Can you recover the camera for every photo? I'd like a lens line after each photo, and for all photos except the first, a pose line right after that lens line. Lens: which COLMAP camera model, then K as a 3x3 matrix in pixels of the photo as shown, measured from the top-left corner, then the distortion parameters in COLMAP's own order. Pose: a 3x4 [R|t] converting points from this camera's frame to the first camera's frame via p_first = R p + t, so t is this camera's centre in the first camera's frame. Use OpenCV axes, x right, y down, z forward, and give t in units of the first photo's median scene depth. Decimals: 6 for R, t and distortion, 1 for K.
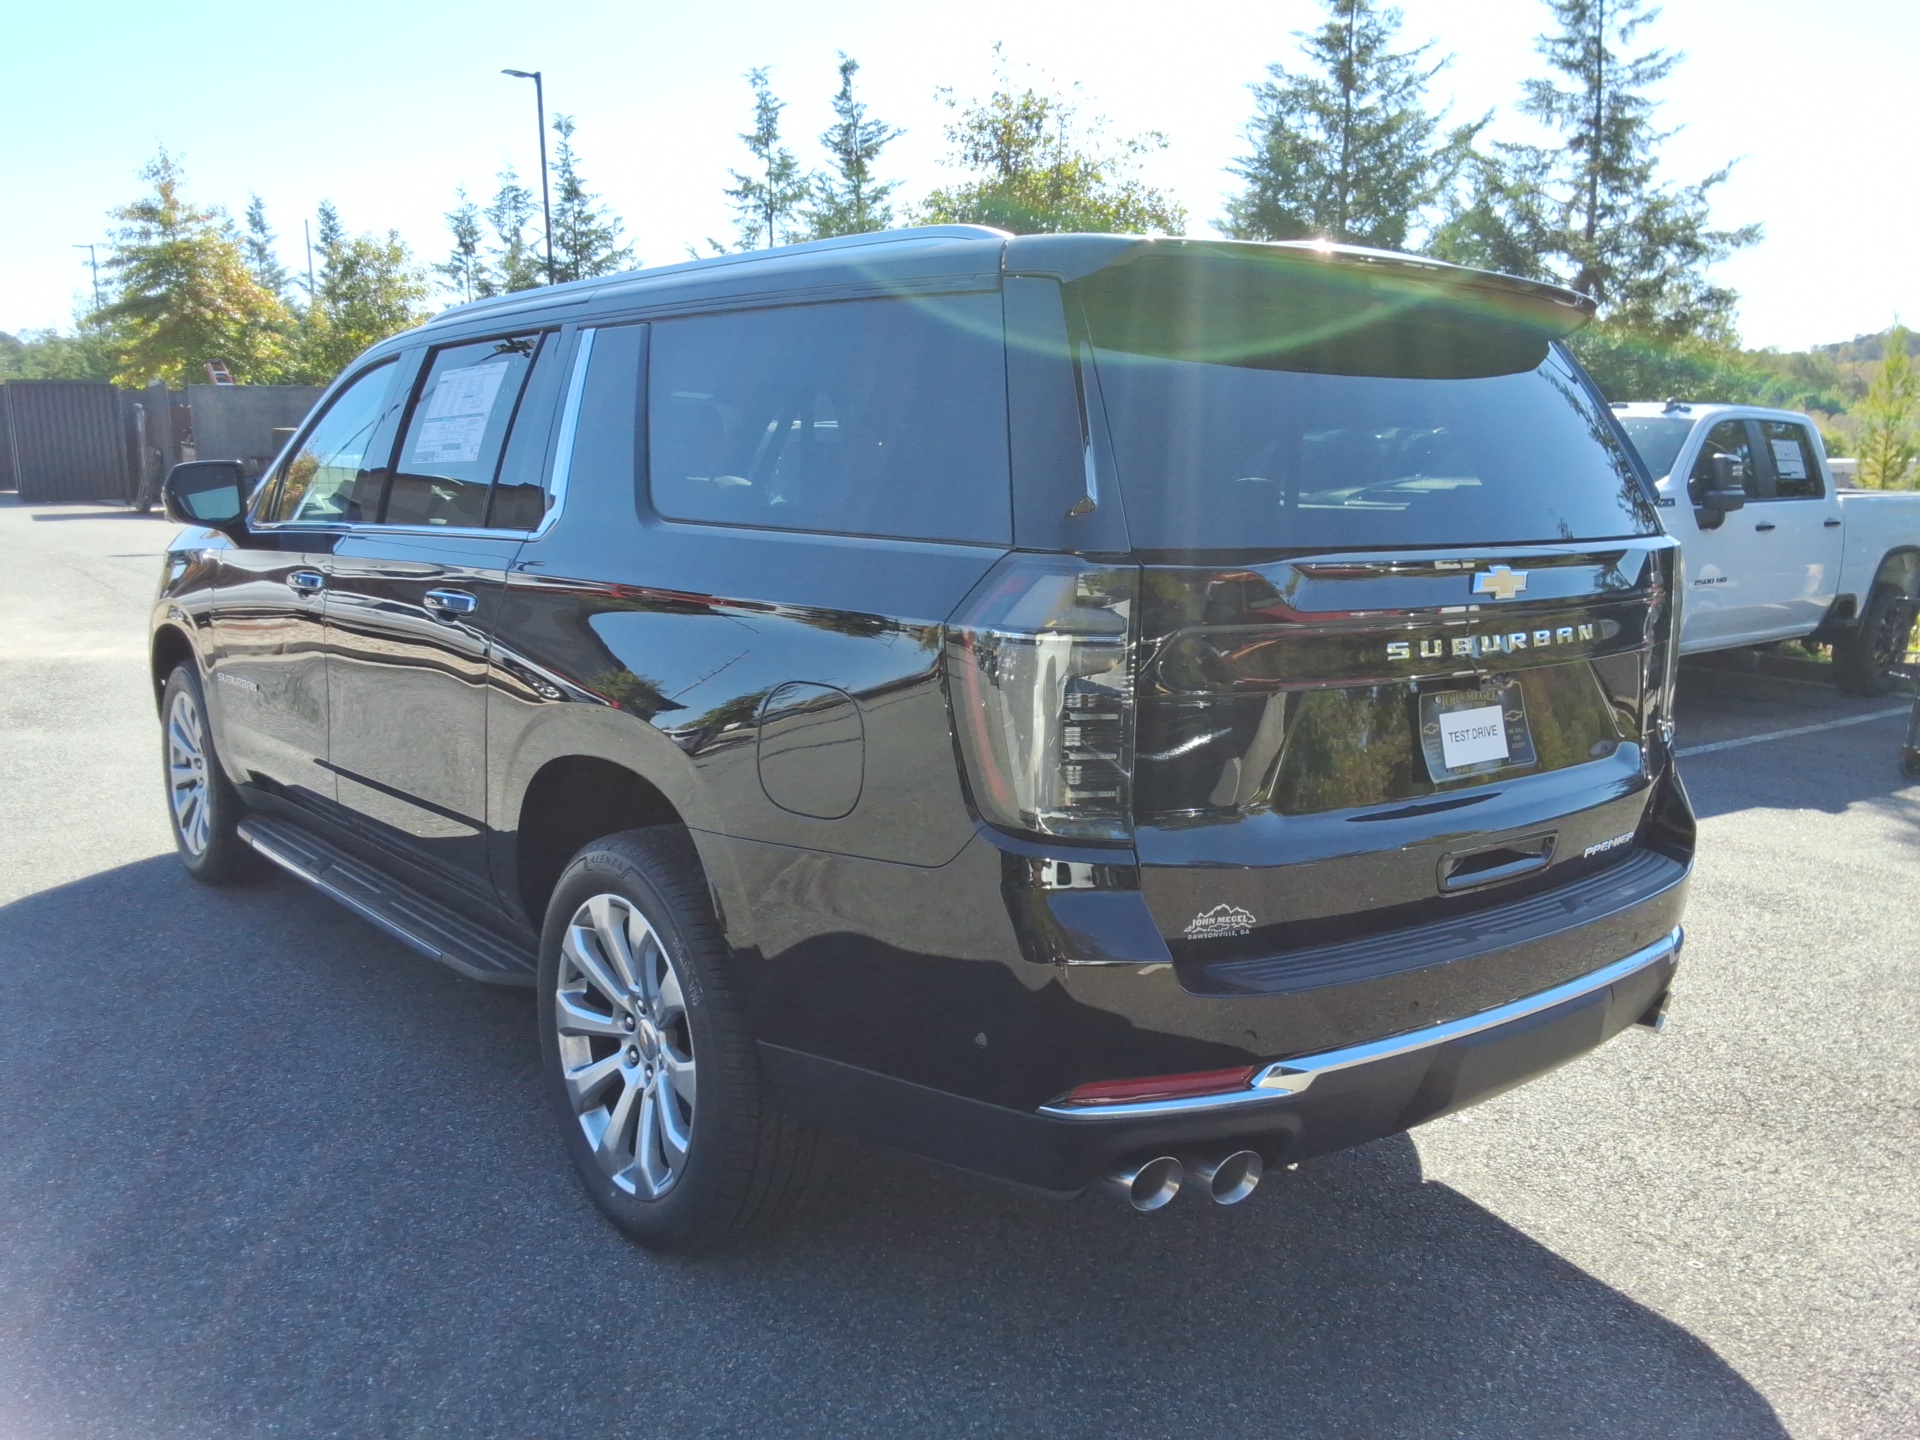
lens RADIAL K [[1510.8, 0, 968.8], [0, 1510.8, 753.4], [0, 0, 1]] dist [0.094294, -0.117686]
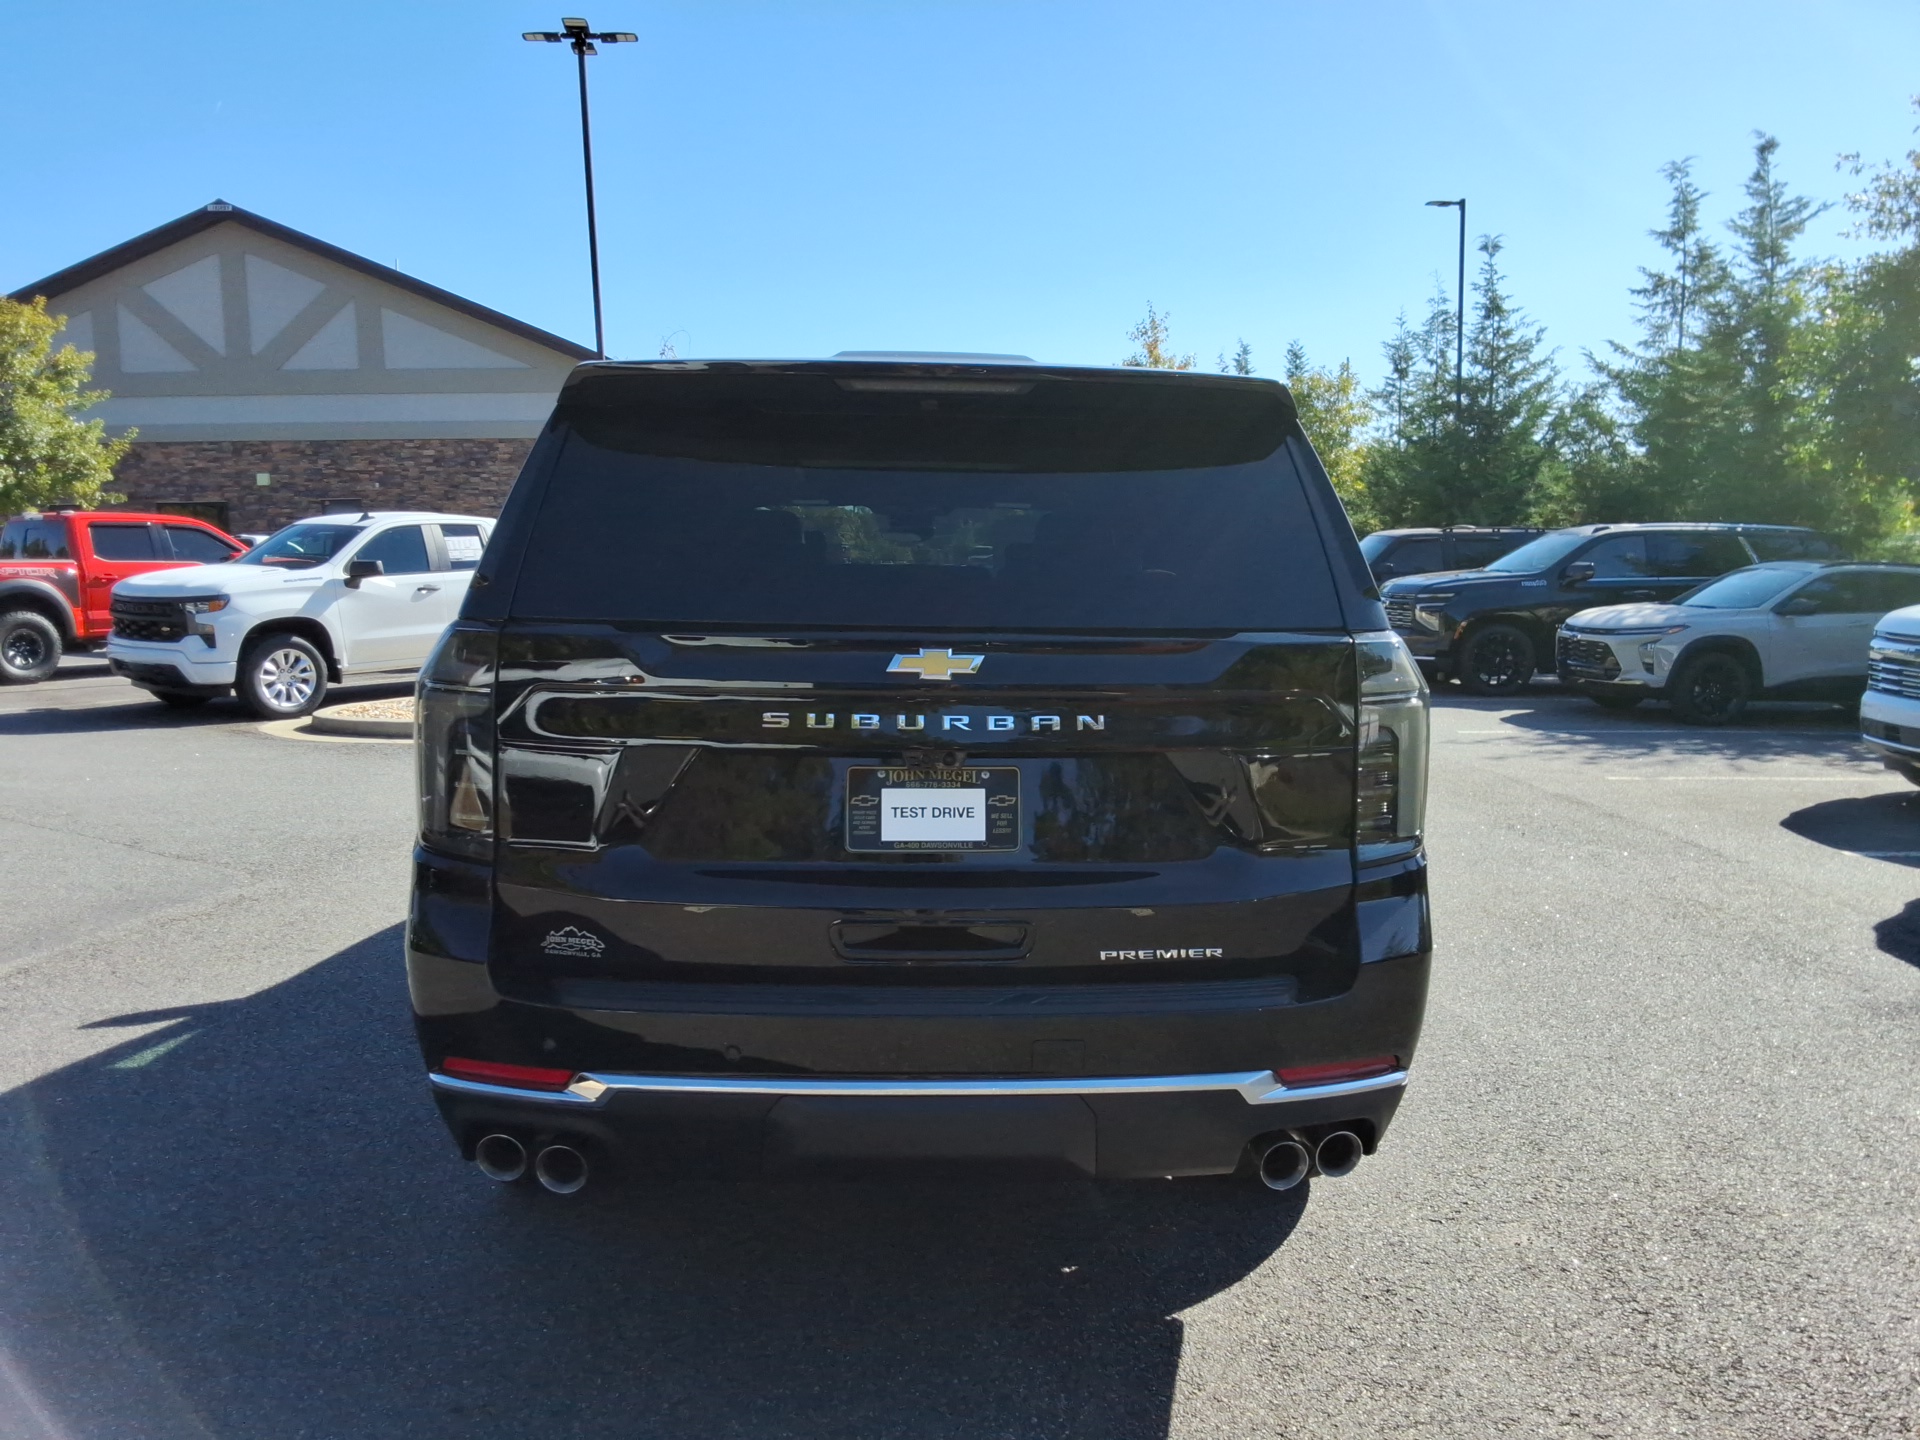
lens RADIAL K [[1510.8, 0, 943.8], [0, 1510.8, 725.4], [0, 0, 1]] dist [0.094294, -0.117686]
pose [[0.824749, 0.052292, -0.563077, 0.051766], [-0.103261, 0.992900, -0.059040, -0.000650], [0.555992, 0.106837, 0.824293, 0.009354]]
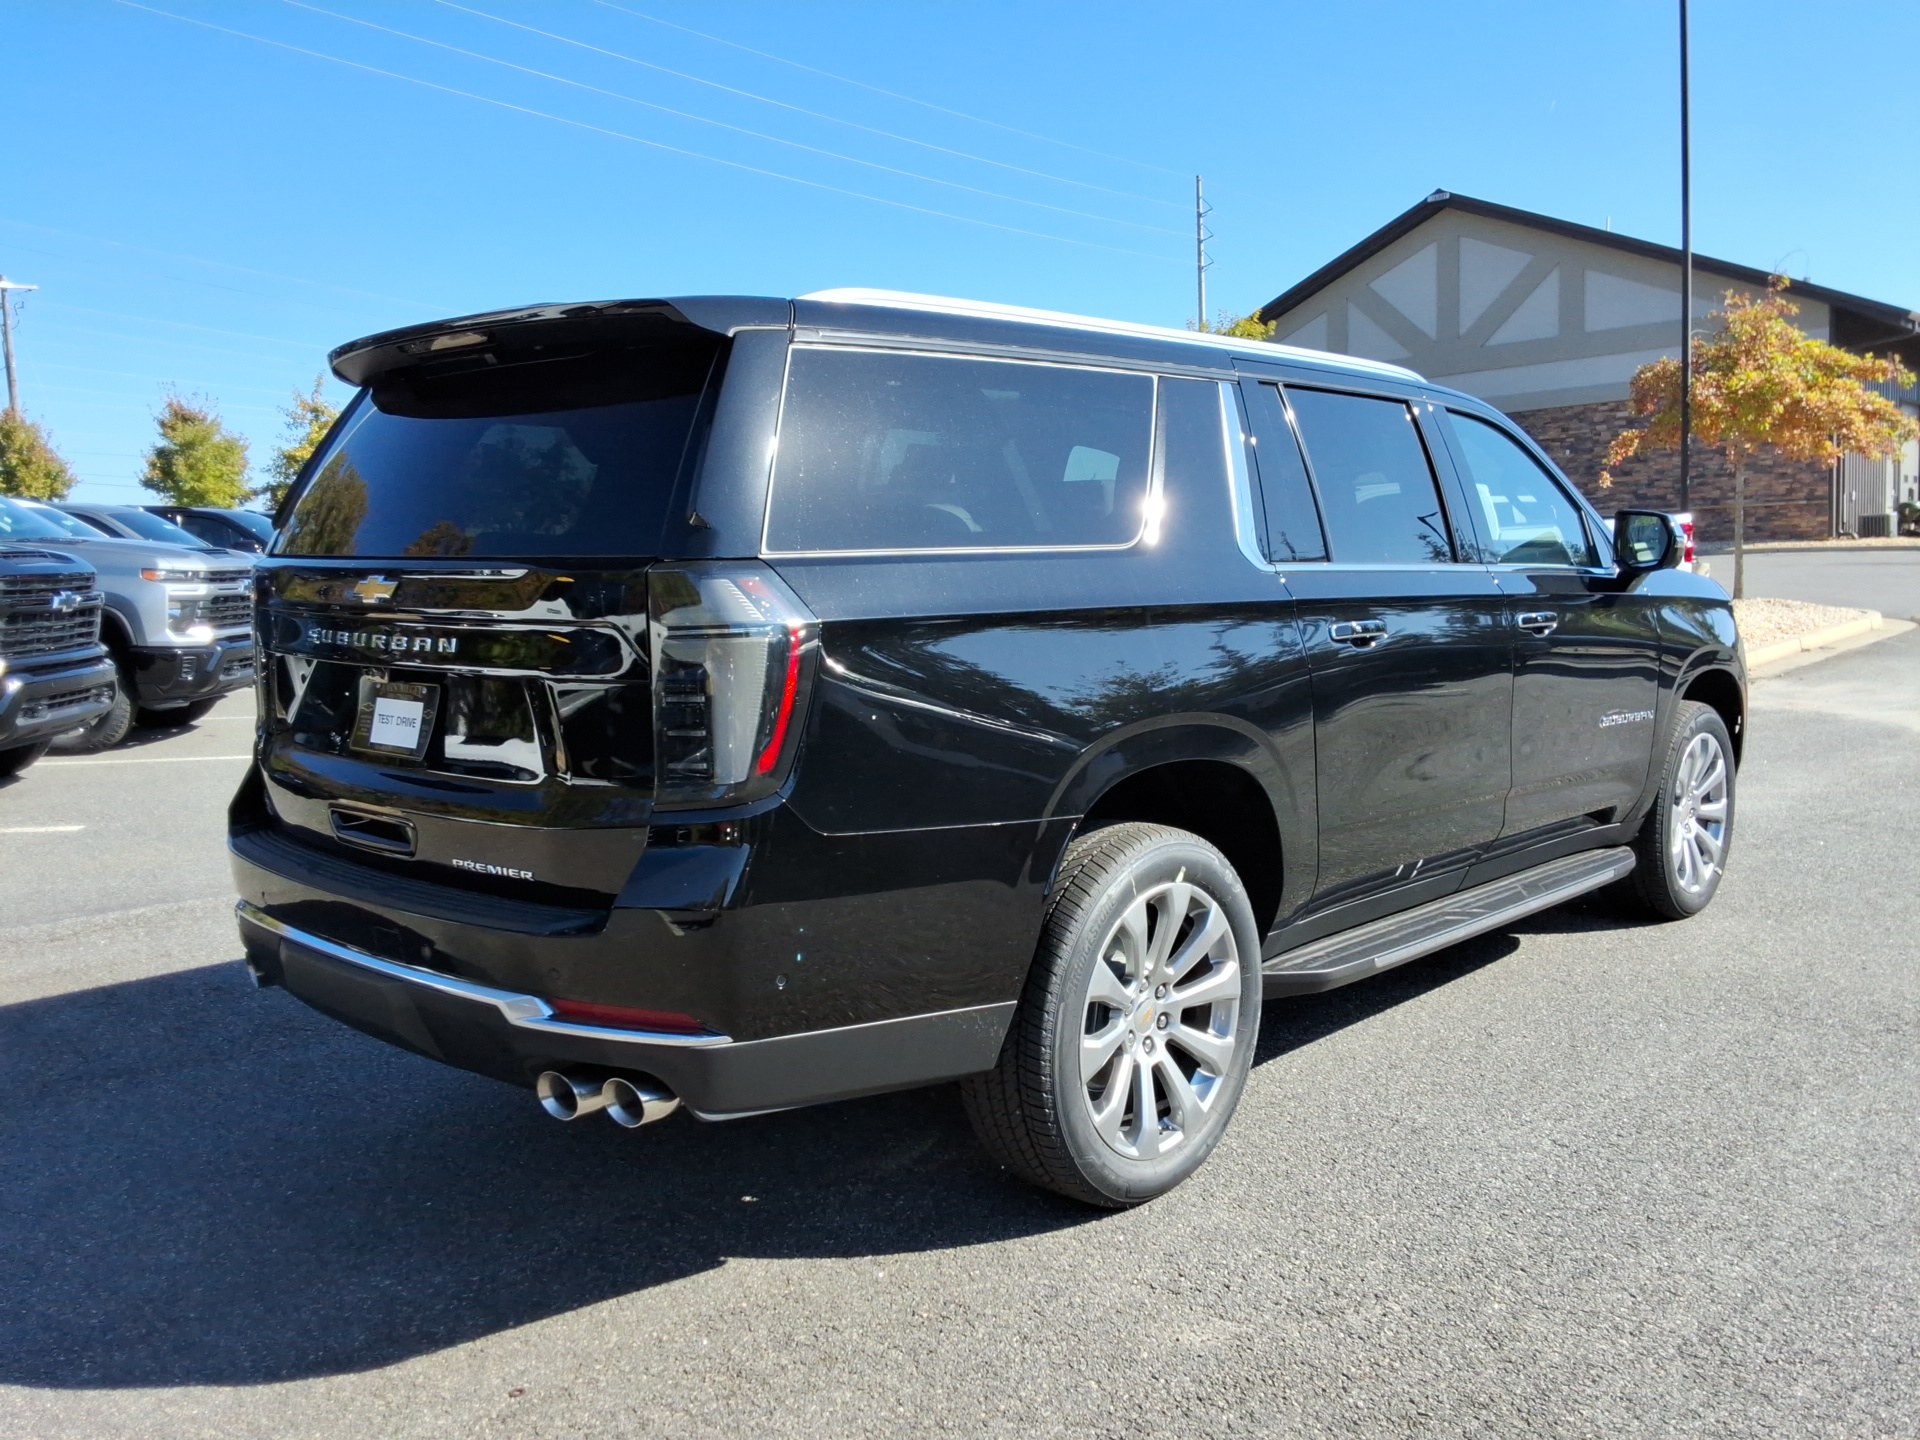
lens RADIAL K [[1510.8, 0, 965.0], [0, 1510.8, 749.5], [0, 0, 1]] dist [0.094294, -0.117686]
pose [[0.173618, 0.113432, -0.978259, 0.089058], [-0.162912, 0.982967, 0.085064, -0.009248], [0.971245, 0.144601, 0.189140, 0.069022]]
